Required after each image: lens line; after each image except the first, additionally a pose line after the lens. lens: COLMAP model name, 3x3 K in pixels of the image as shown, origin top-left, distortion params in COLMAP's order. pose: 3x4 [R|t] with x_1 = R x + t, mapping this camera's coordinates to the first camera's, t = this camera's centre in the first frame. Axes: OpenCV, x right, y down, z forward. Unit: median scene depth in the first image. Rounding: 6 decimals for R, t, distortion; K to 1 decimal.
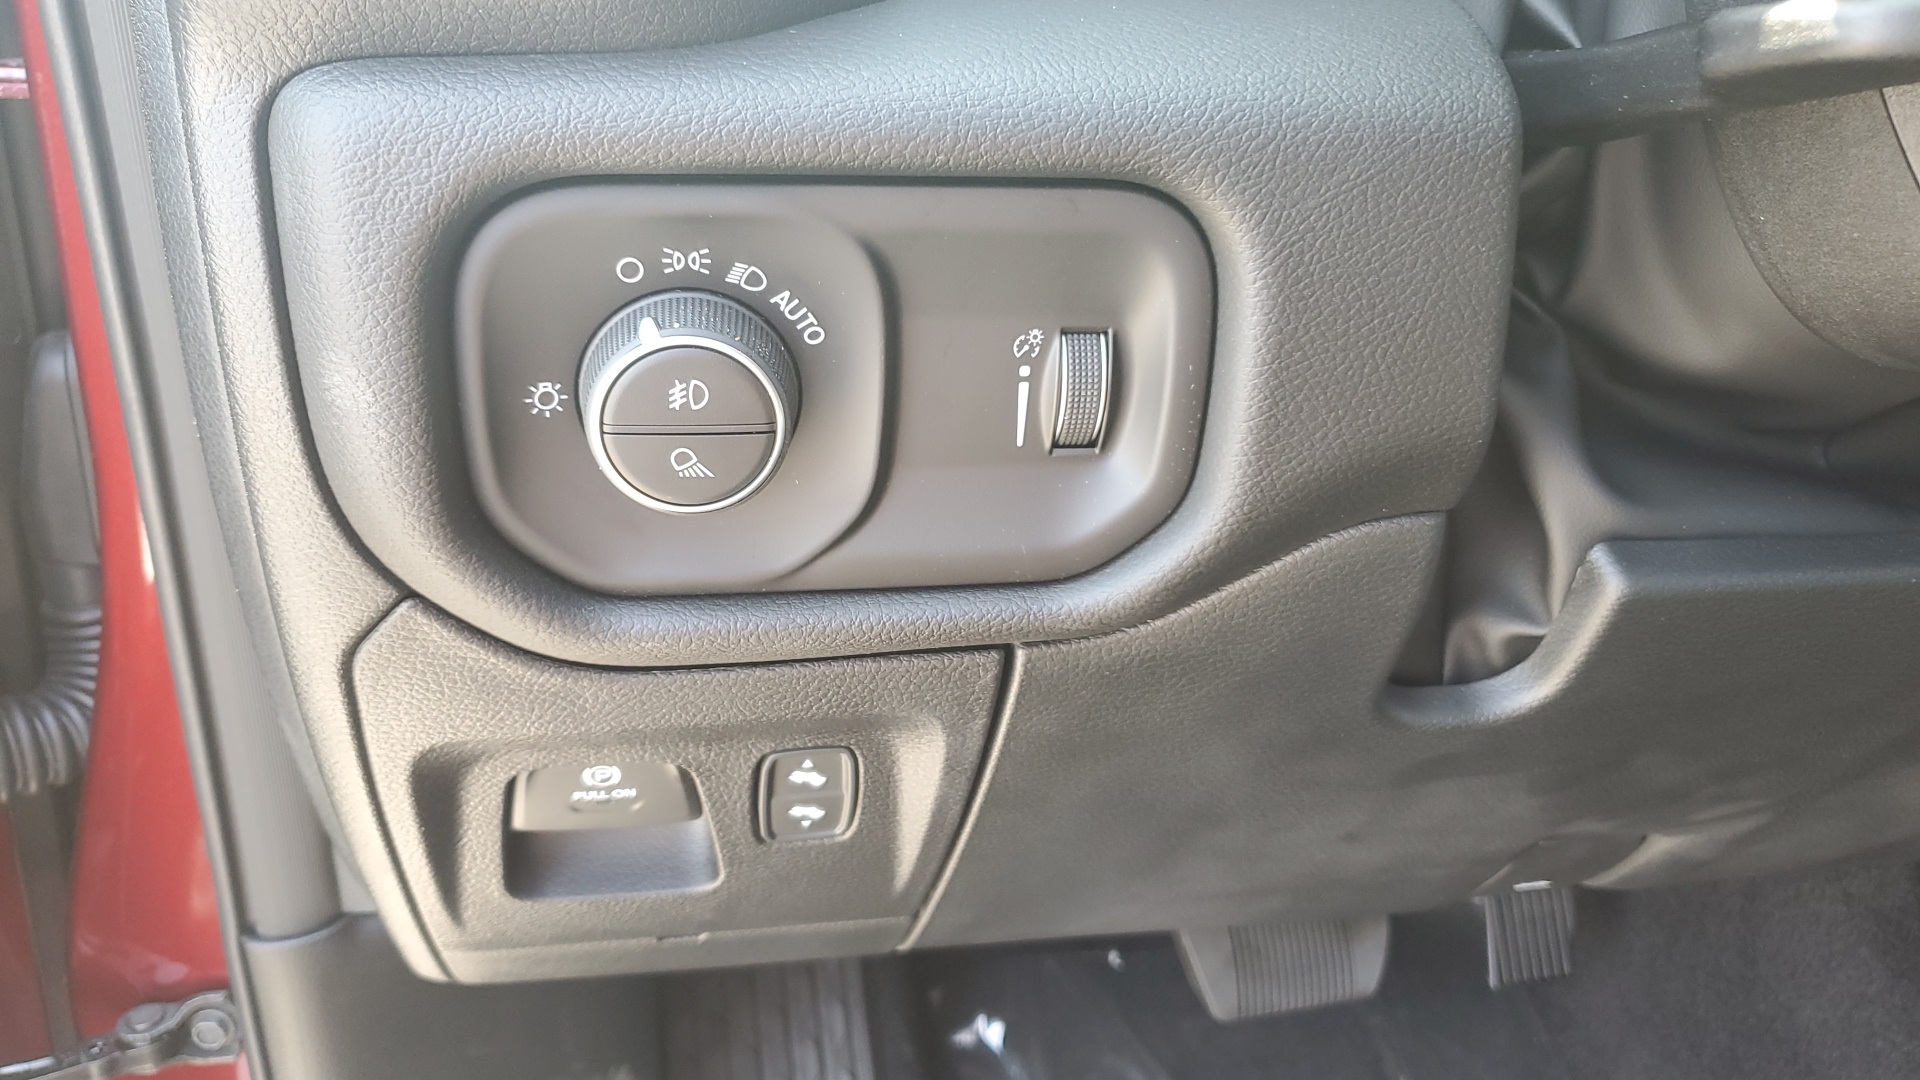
lens RADIAL K [[1561.4, 0, 961.7], [0, 1561.4, 539.0], [0, 0, 1]] dist [0.065378, -0.023992]
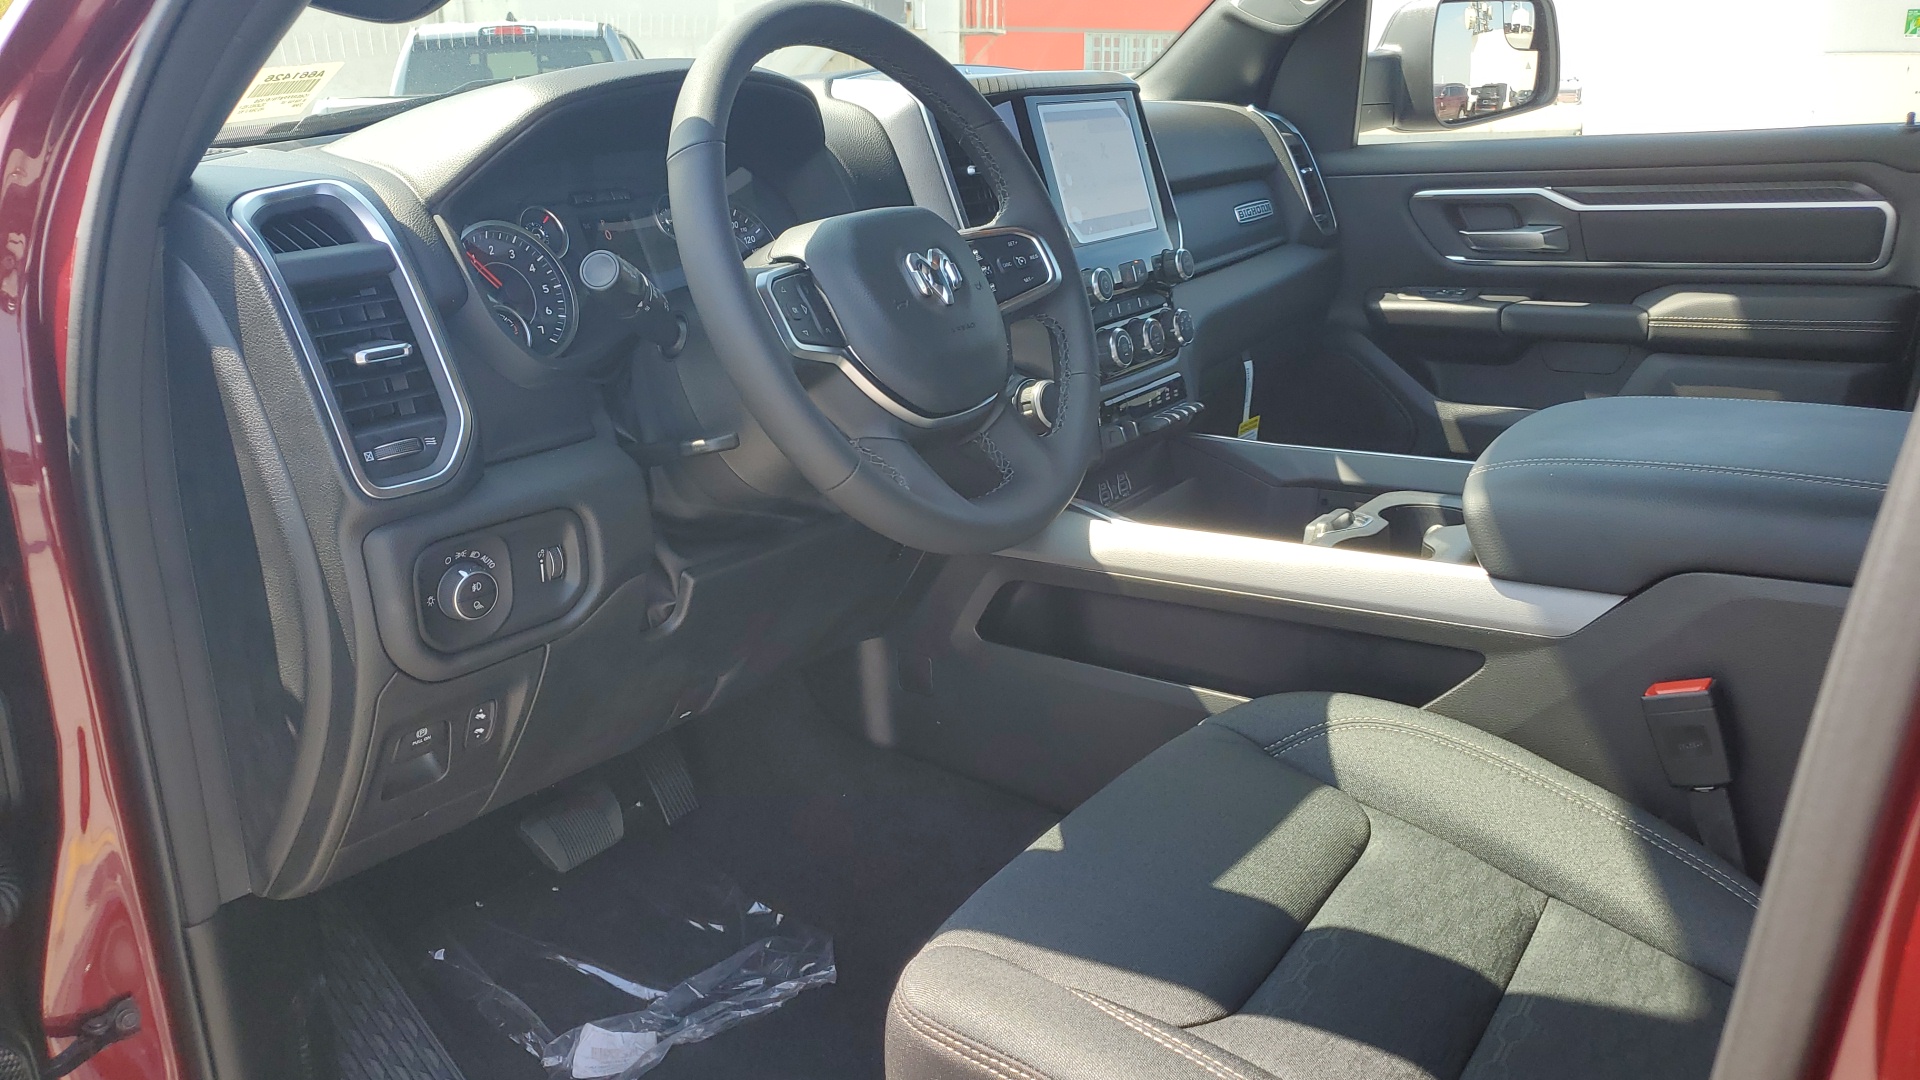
lens RADIAL K [[1314.0, 0, 948.0], [0, 1314.0, 555.0], [0, 0, 1]] dist [0.014651, 0.001862]
pose [[0.738461, -0.260469, 0.621958, -1.037874], [0.324780, 0.945732, 0.010446, 0.138522], [-0.590926, 0.194285, 0.782981, -1.763105]]
